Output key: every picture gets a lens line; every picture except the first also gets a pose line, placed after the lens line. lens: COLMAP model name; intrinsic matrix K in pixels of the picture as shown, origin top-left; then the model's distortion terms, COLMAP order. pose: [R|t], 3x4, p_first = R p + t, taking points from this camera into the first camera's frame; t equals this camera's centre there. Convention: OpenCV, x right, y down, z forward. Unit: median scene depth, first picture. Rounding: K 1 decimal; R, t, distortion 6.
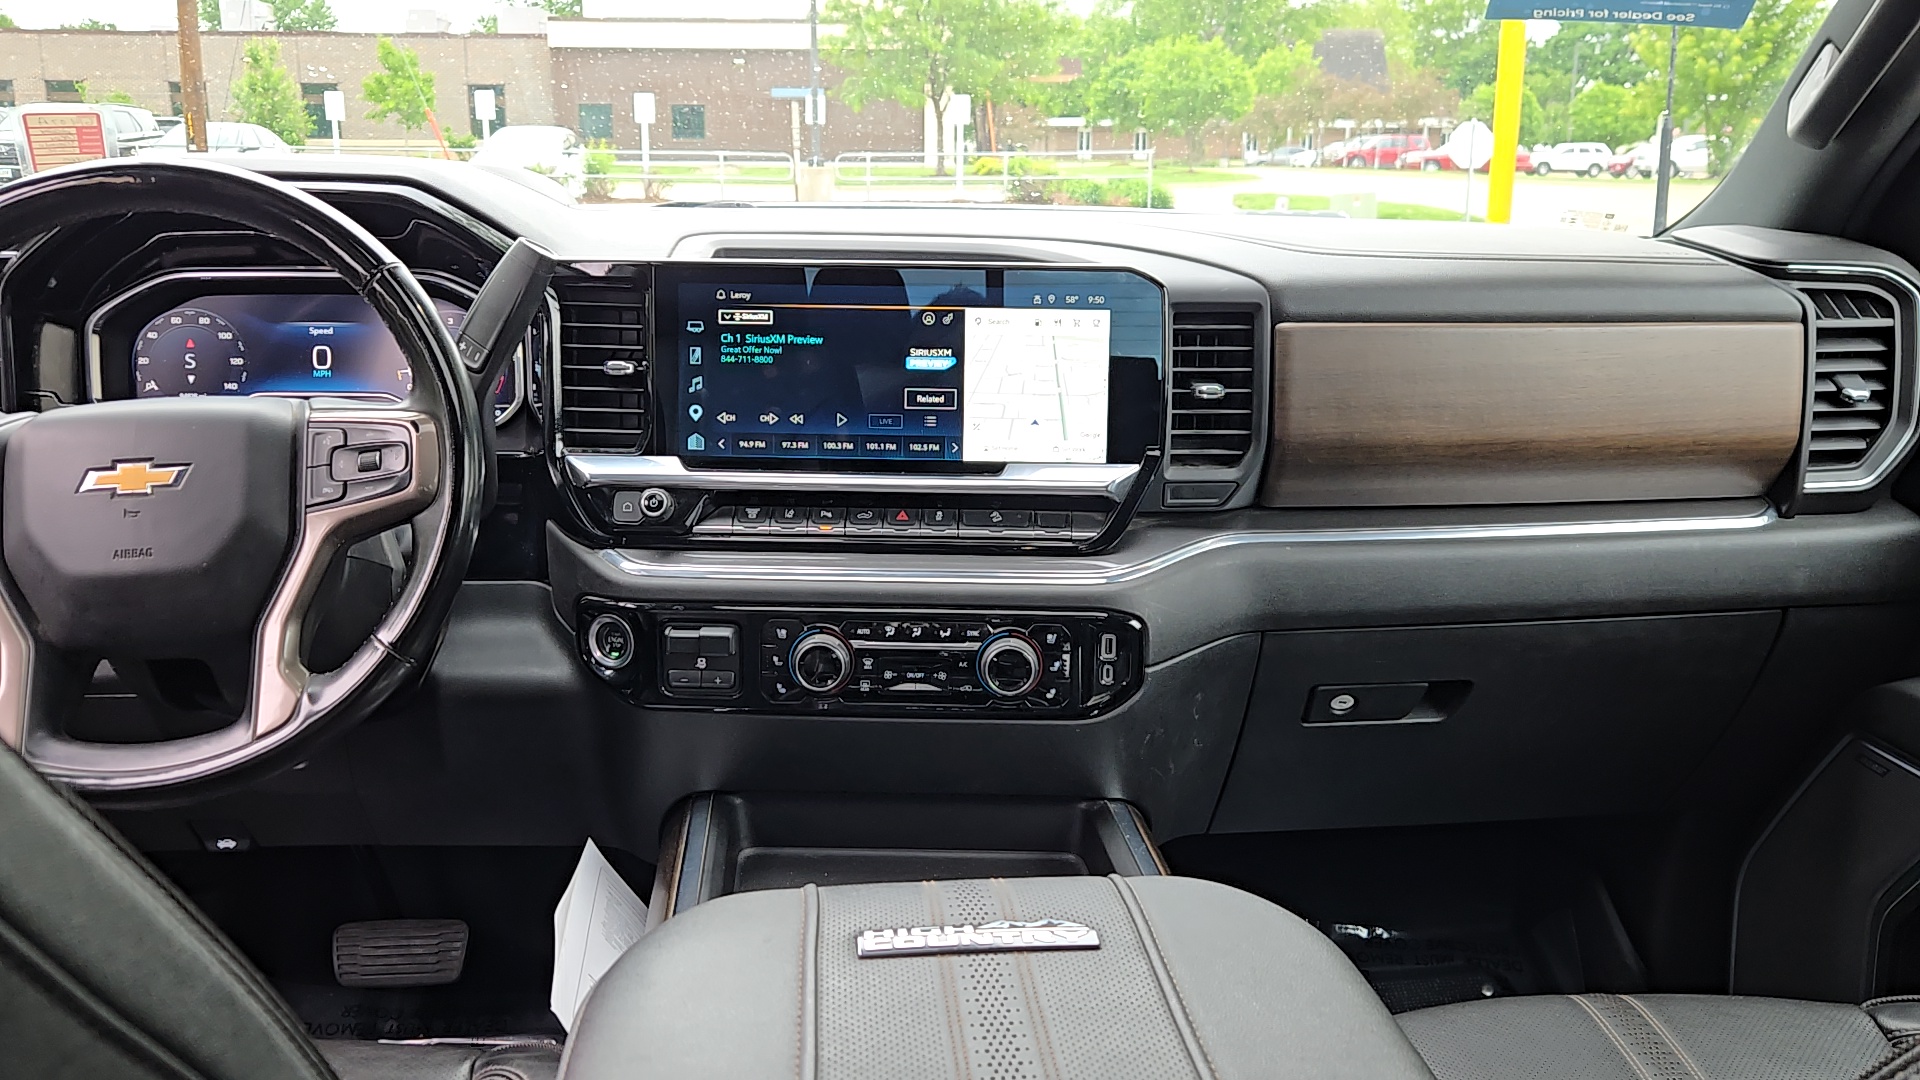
lens RADIAL K [[1599.5, 0, 953.8], [0, 1599.5, 528.7], [0, 0, 1]] dist [0.015618, -0.000631]
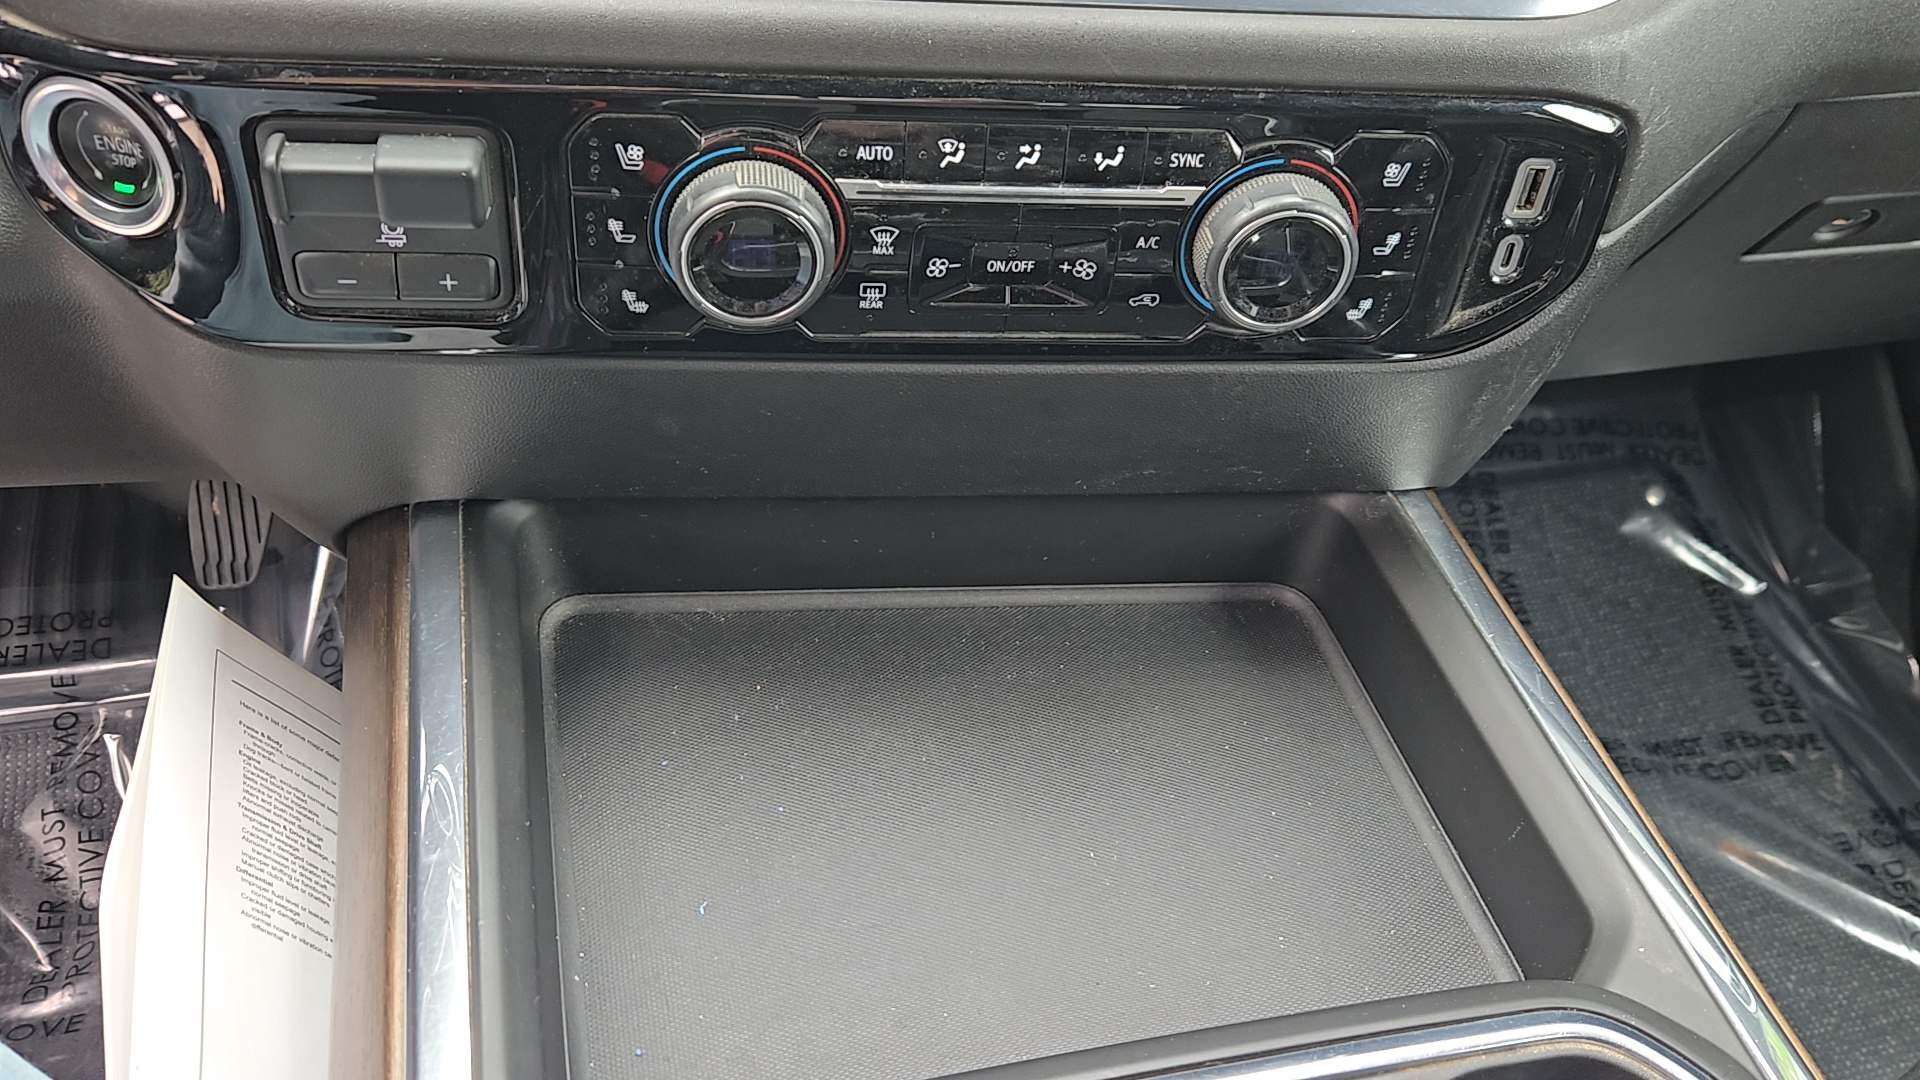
lens RADIAL K [[1625.7, 0, 954.2], [0, 1625.7, 535.9], [0, 0, 1]] dist [0.001937, -0.008398]
pose [[0.987573, -0.036123, 0.152956, -0.092850], [-0.045691, 0.865200, 0.499341, -0.037866], [-0.150375, -0.500124, 0.852797, 0.641072]]
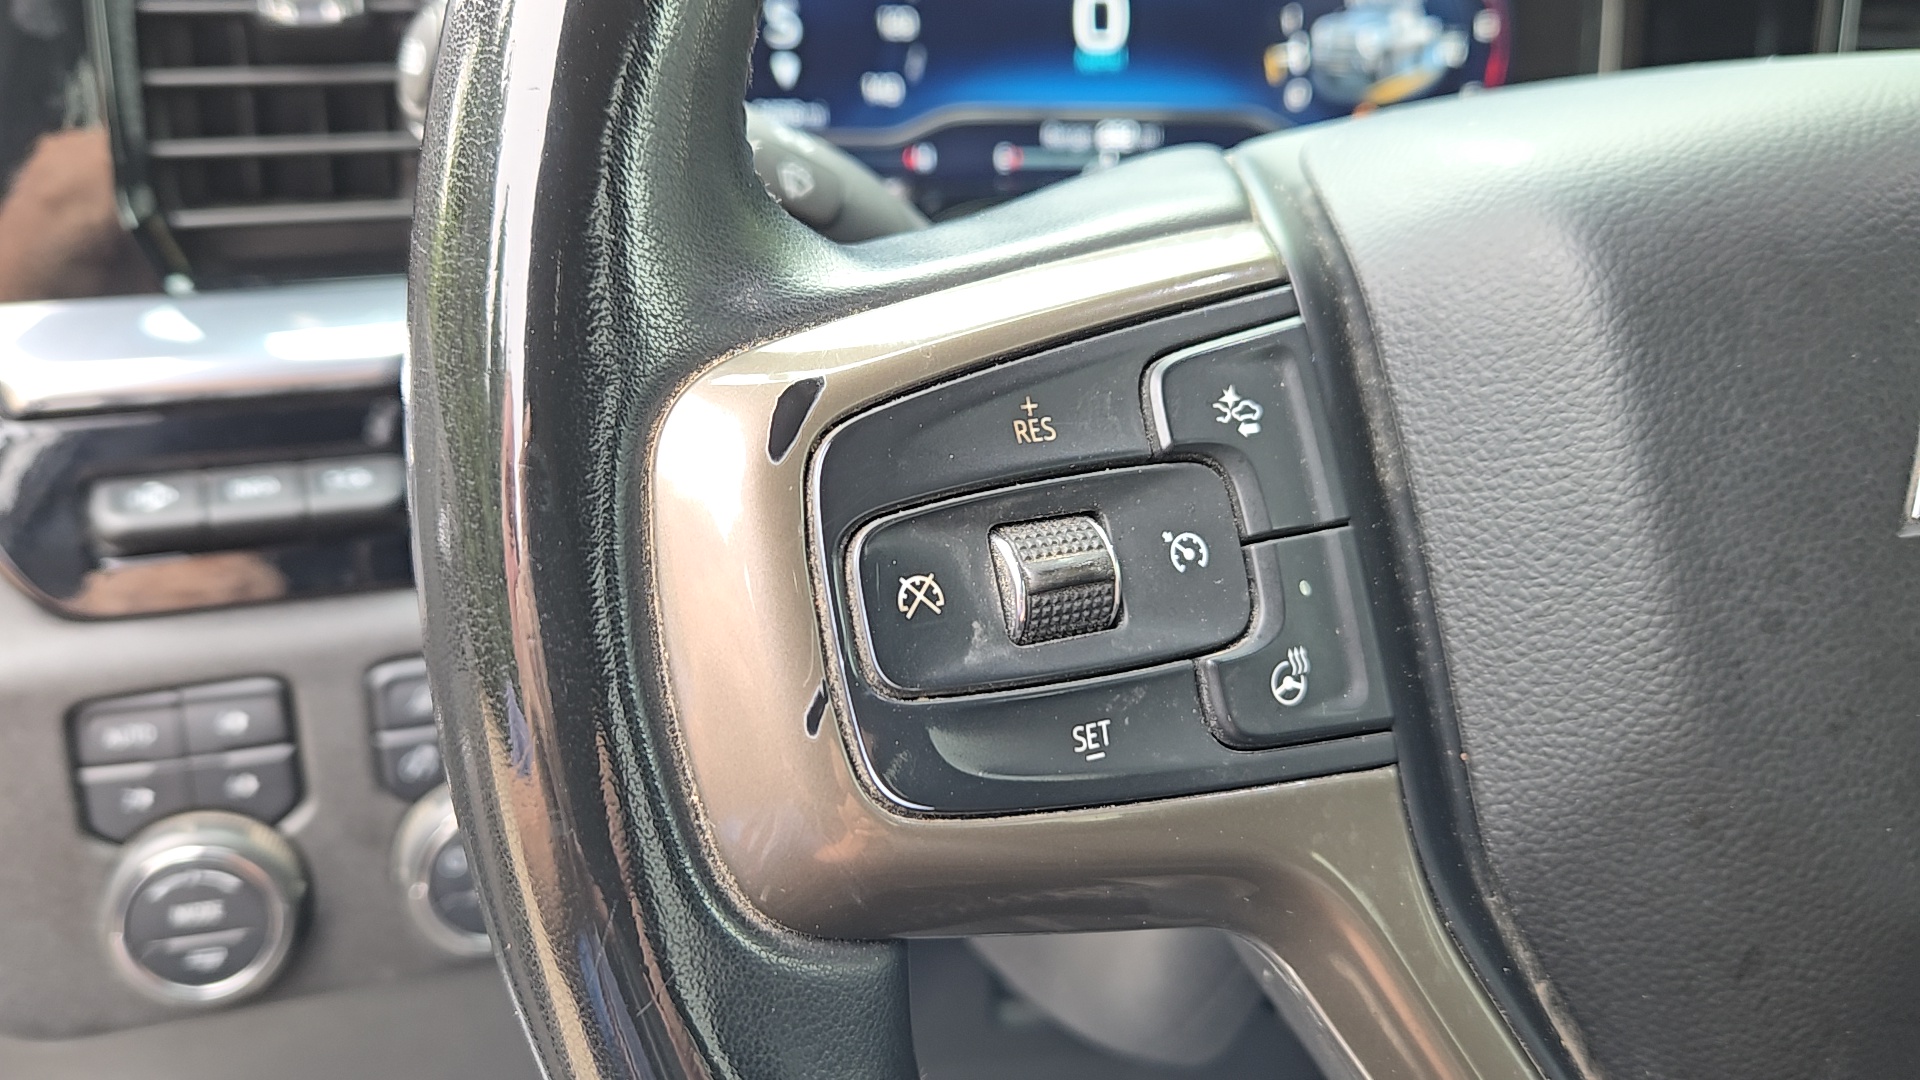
lens RADIAL K [[1681.3, 0, 960.0], [0, 1681.3, 540.0], [0, 0, 1]] dist [-0.035724, -0.000981]
pose [[0.986776, -0.037410, 0.157715, -0.534093], [0.015725, 0.990507, 0.136563, -0.038728], [-0.161326, -0.132277, 0.977996, 0.627480]]
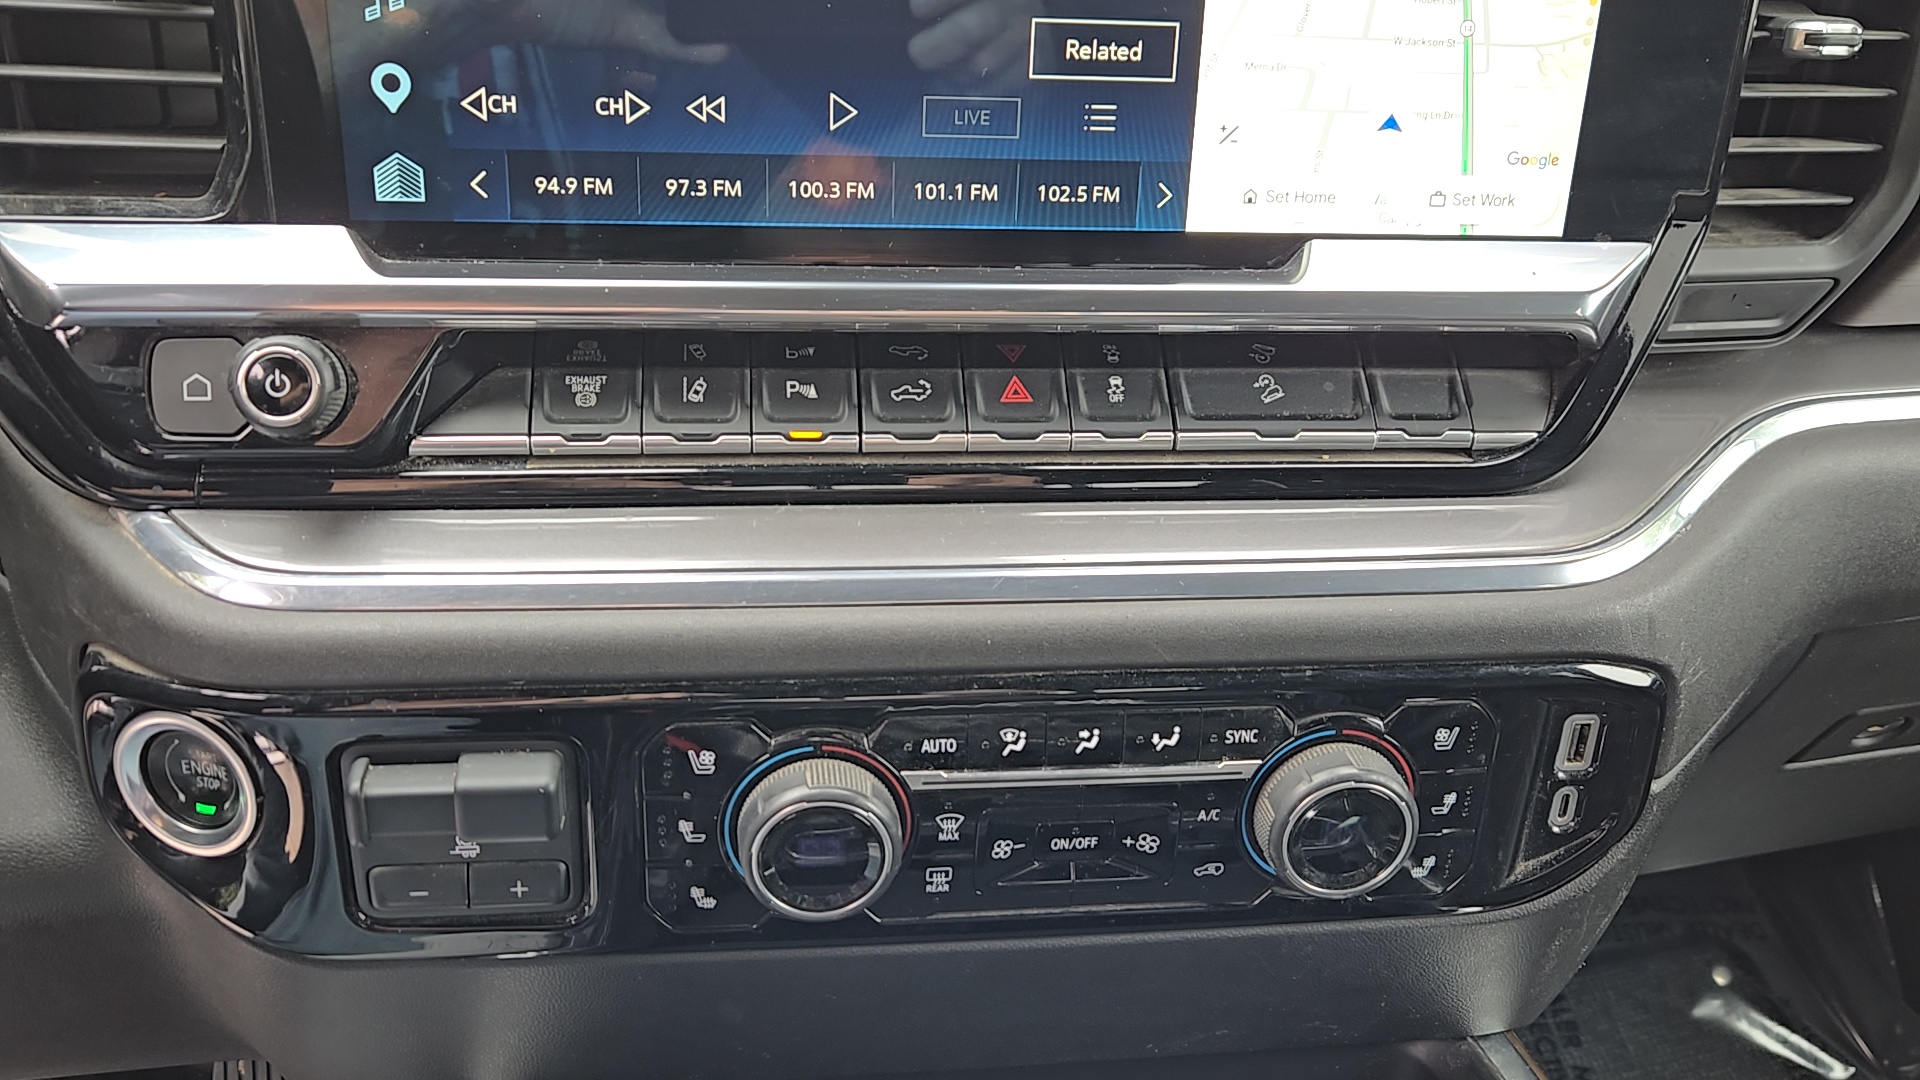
lens RADIAL K [[1625.7, 0, 954.2], [0, 1625.7, 535.9], [0, 0, 1]] dist [0.001937, -0.008398]
pose [[0.987508, -0.035675, 0.153475, -0.102985], [-0.002332, 0.970616, 0.240624, -0.064187], [-0.157549, -0.237976, 0.958408, 0.648883]]
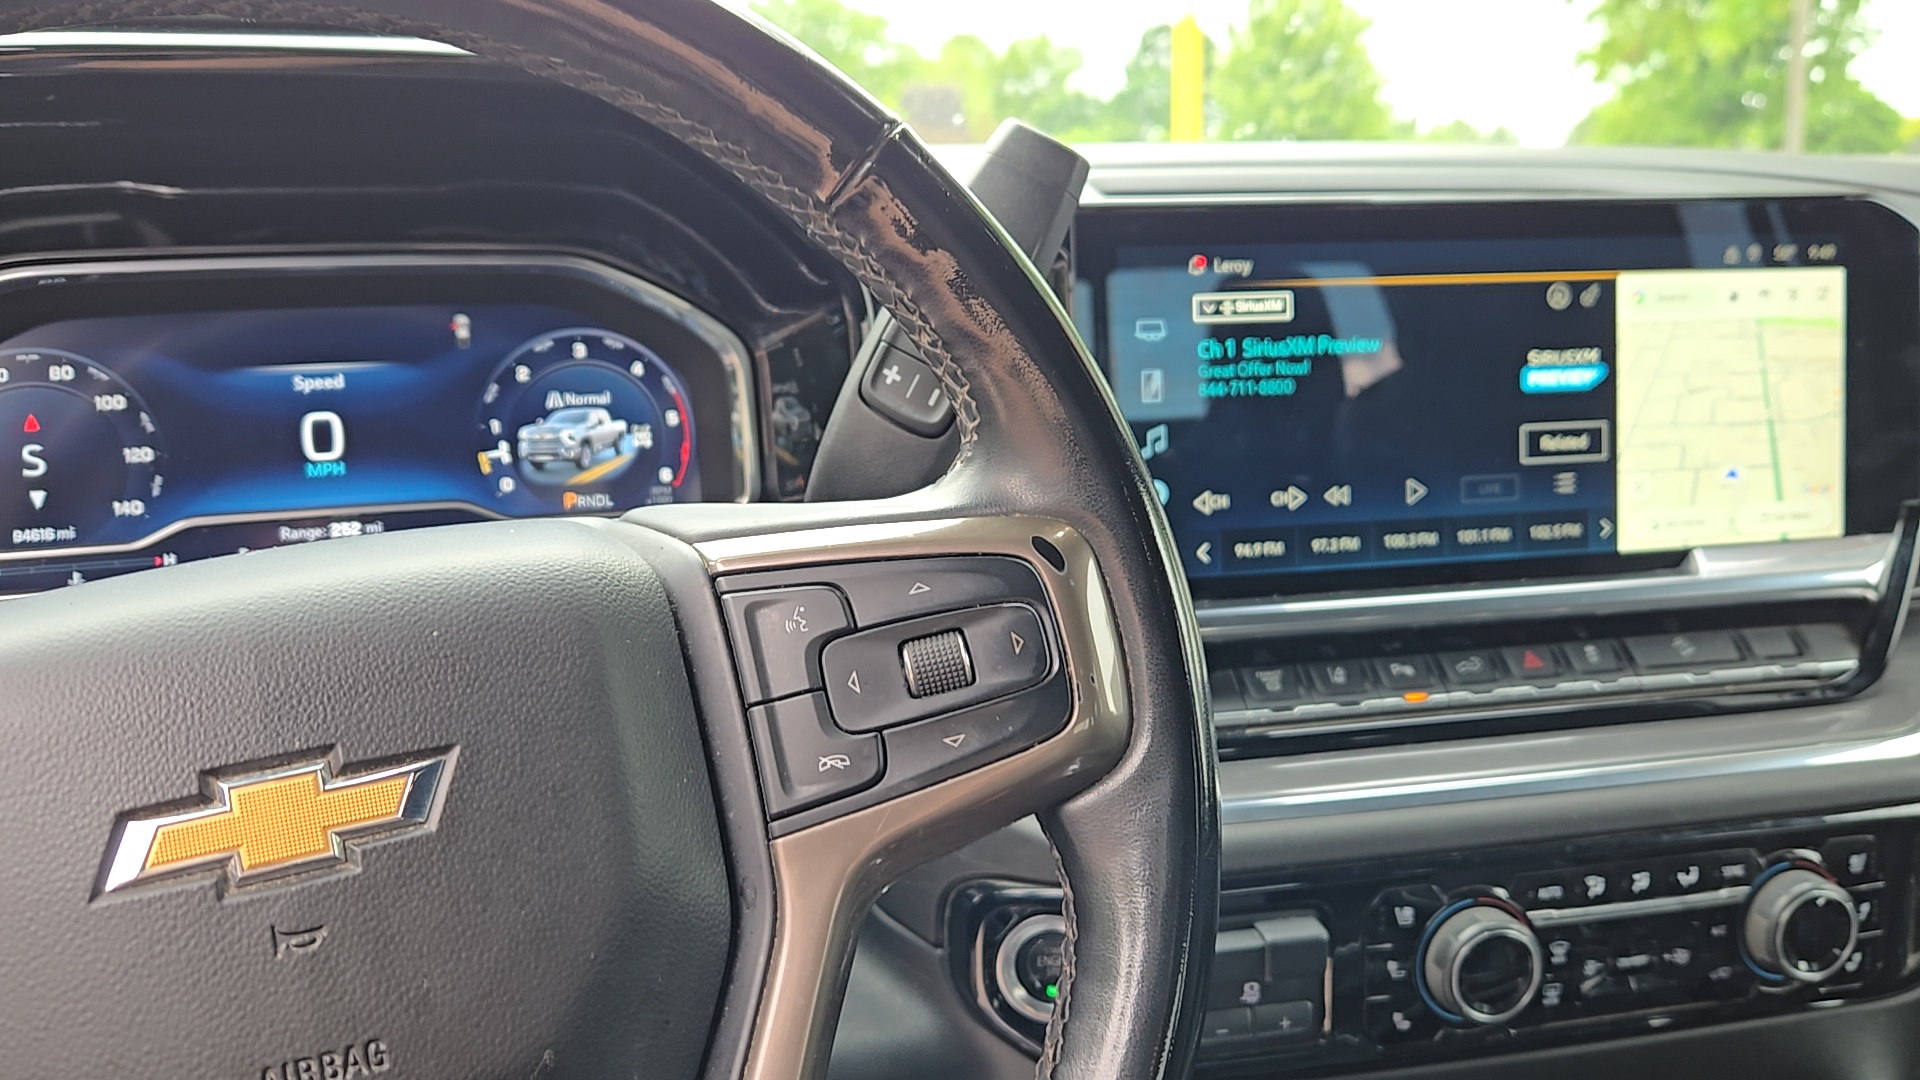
lens RADIAL K [[1630.5, 0, 954.9], [0, 1630.5, 537.7], [0, 0, 1]] dist [-0.003903, 0.004670]
pose [[0.969138, -0.073244, 0.235386, -0.350294], [0.080314, 0.996557, -0.020577, -0.054002], [-0.233069, 0.038847, 0.971684, 0.508631]]
